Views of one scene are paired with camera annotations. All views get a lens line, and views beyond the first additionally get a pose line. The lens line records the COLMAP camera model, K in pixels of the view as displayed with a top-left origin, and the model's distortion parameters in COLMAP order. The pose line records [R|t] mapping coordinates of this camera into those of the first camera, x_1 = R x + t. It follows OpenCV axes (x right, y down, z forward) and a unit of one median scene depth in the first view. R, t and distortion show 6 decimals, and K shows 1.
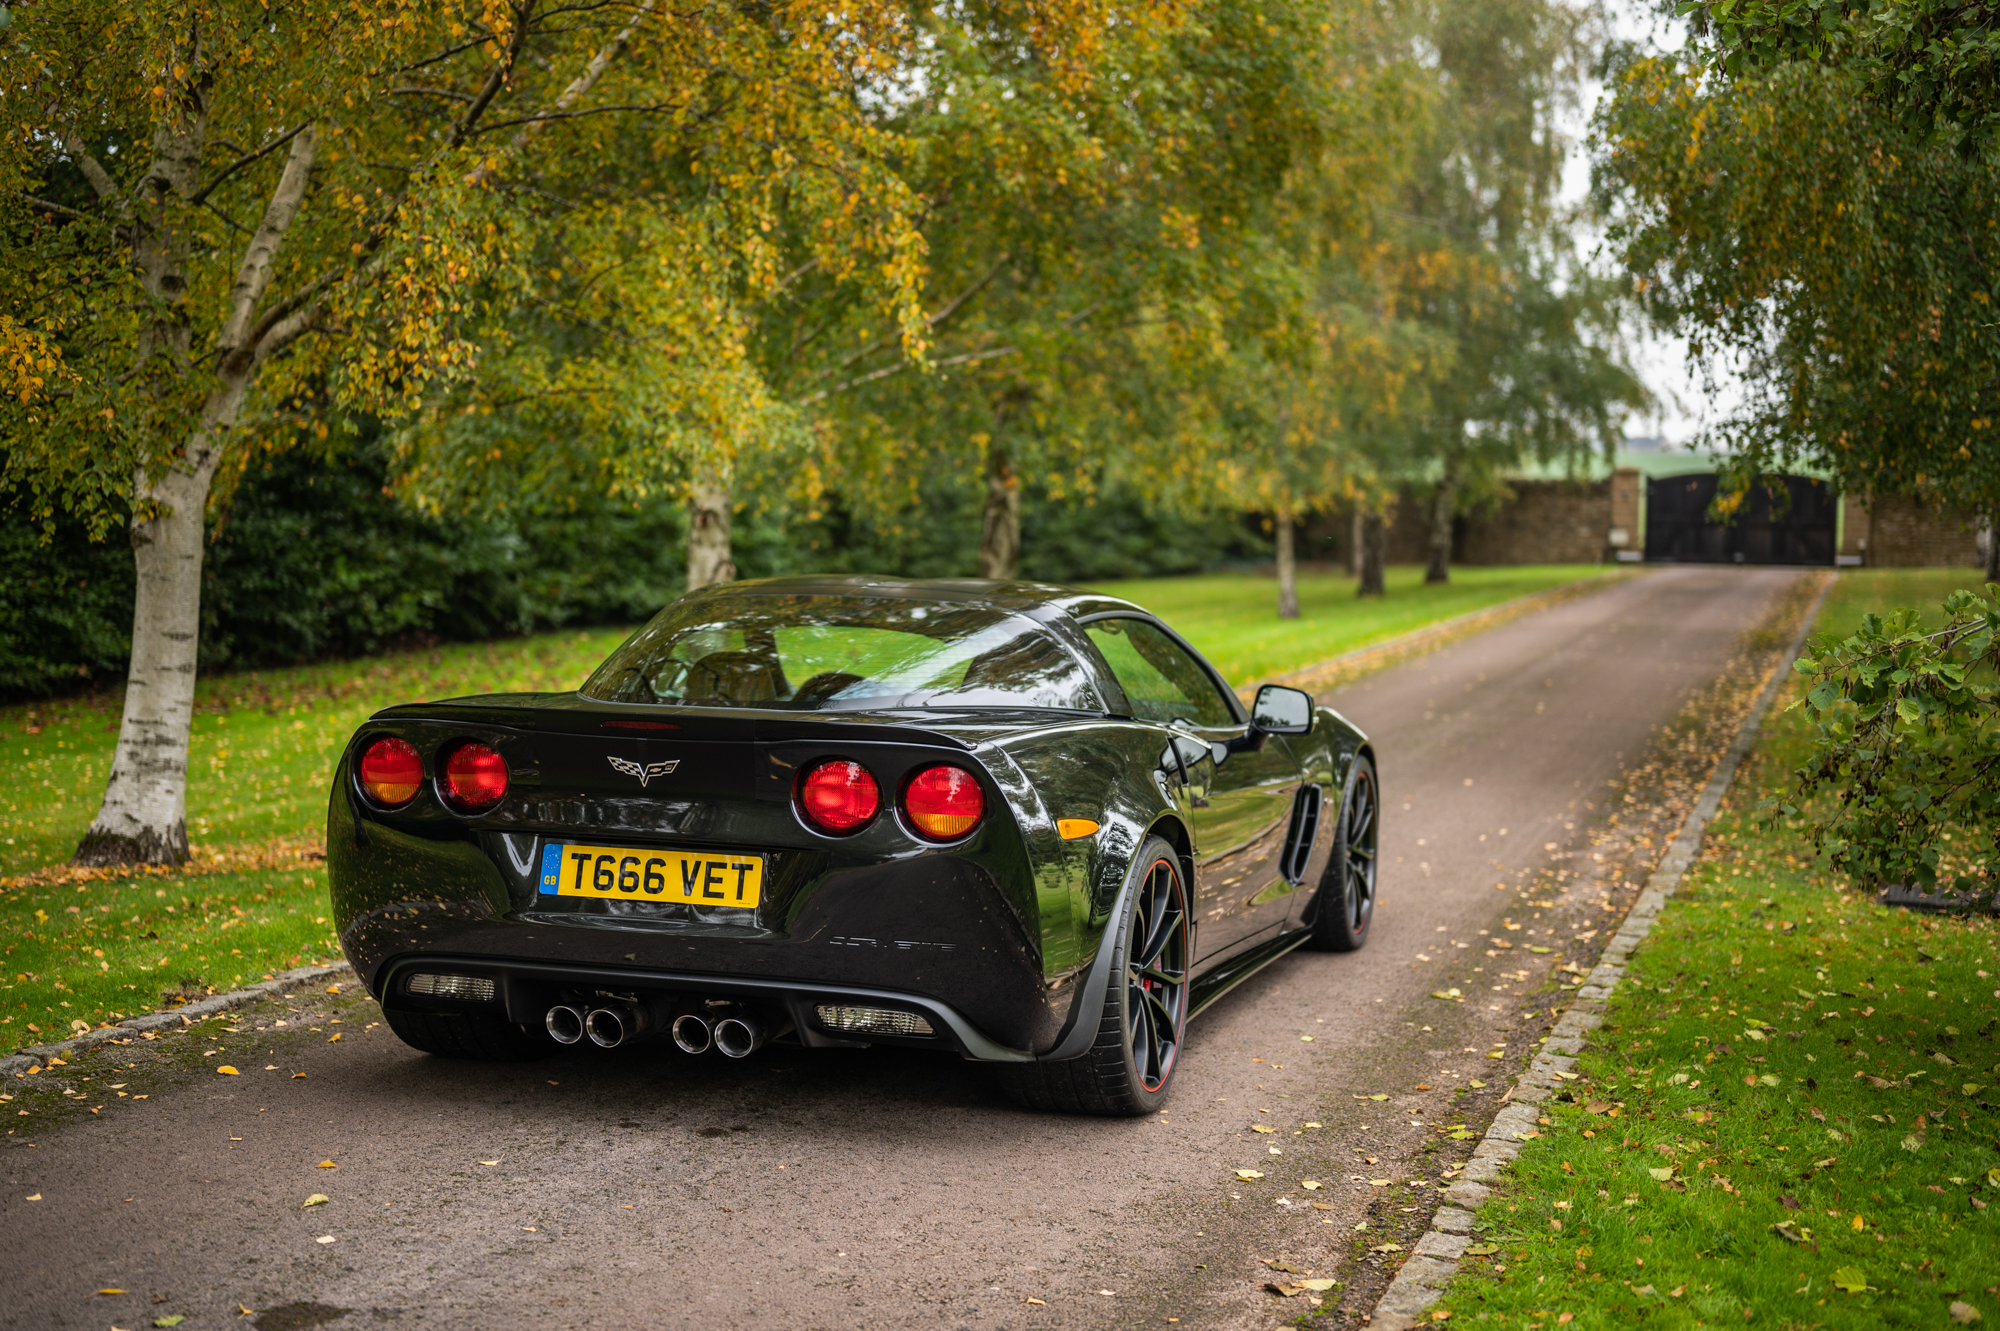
lens RADIAL K [[2863.5, 0, 996.9], [0, 2863.5, 655.8], [0, 0, 1]] dist [0.002852, -0.029132]
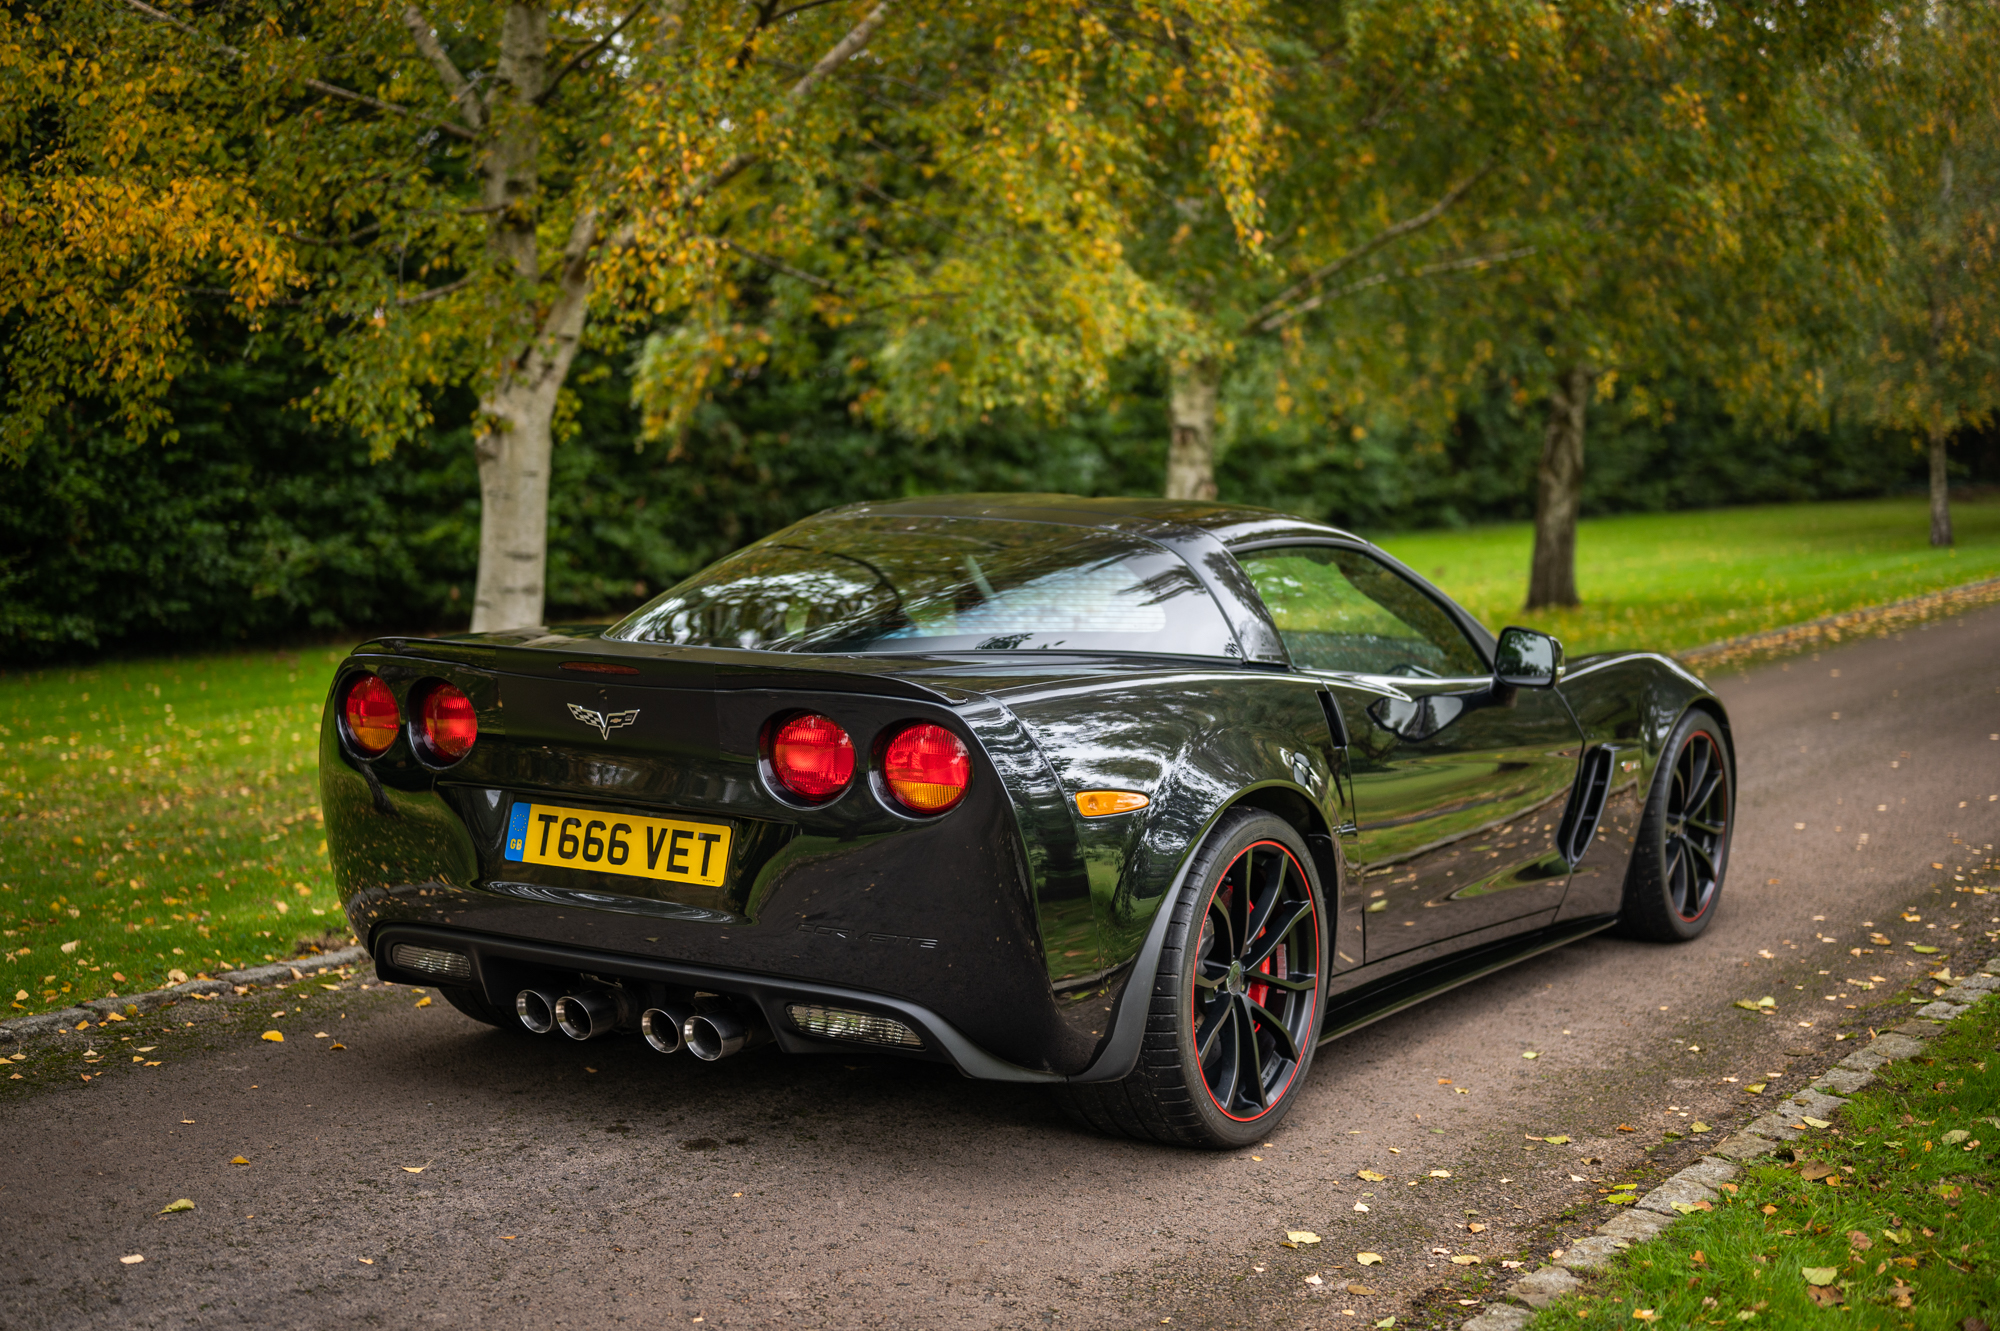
lens RADIAL K [[2863.5, 0, 996.9], [0, 2863.5, 655.8], [0, 0, 1]] dist [0.002852, -0.029132]
pose [[0.969371, 0.017027, -0.245009, 0.160632], [-0.010344, 0.999539, 0.028538, -0.003993], [0.245382, -0.025129, 0.969101, 0.162187]]
